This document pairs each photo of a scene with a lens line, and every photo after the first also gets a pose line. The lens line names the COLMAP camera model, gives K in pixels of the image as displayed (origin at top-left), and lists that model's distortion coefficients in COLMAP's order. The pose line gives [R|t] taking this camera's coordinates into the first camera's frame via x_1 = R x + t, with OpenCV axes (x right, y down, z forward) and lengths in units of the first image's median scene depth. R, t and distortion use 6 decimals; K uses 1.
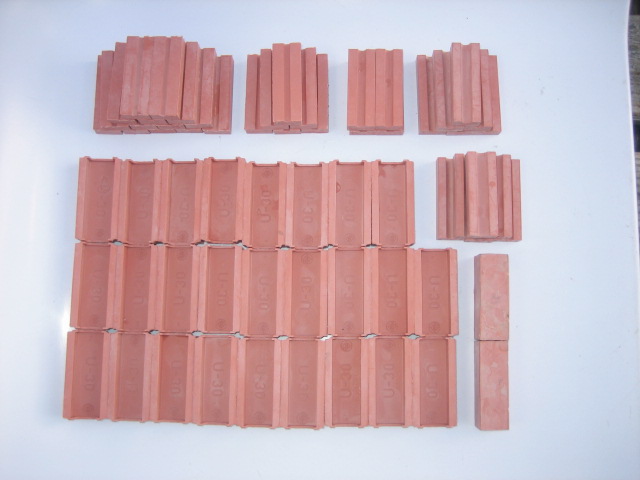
lens RADIAL K [[678.4, 0, 316.5], [0, 678.4, 236.1], [0, 0, 1]] dist [-0.100310, 0.000000]
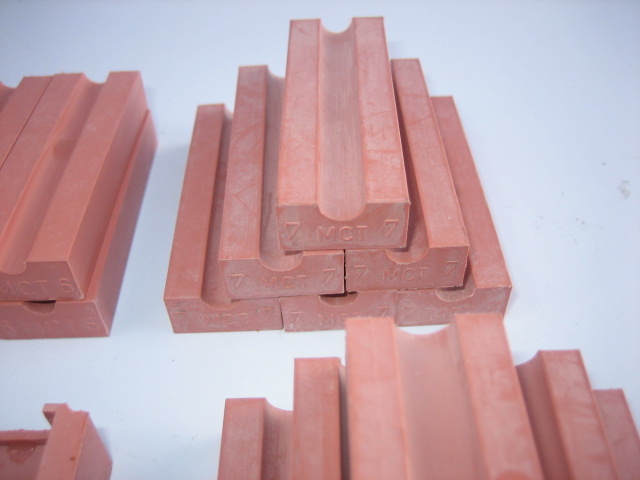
lens RADIAL K [[678.4, 0, 324.7], [0, 678.4, 233.3], [0, 0, 1]] dist [-0.100310, 0.000000]
pose [[0.999651, -0.018608, 0.018758, 0.208717], [0.026190, 0.791797, -0.610223, -0.032347], [-0.003498, 0.610501, 0.792008, 0.814545]]
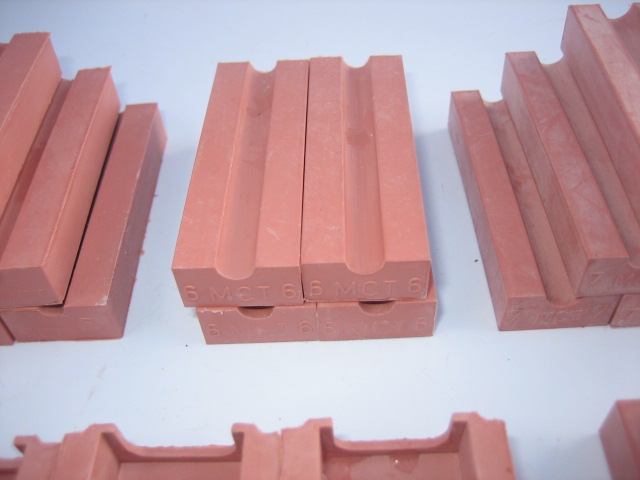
lens RADIAL K [[678.4, 0, 326.6], [0, 678.4, 239.7], [0, 0, 1]] dist [-0.100310, 0.000000]
pose [[0.999718, -0.023554, 0.002996, 0.094094], [0.021017, 0.819129, -0.573224, -0.045812], [0.011048, 0.573126, 0.819393, 0.816134]]
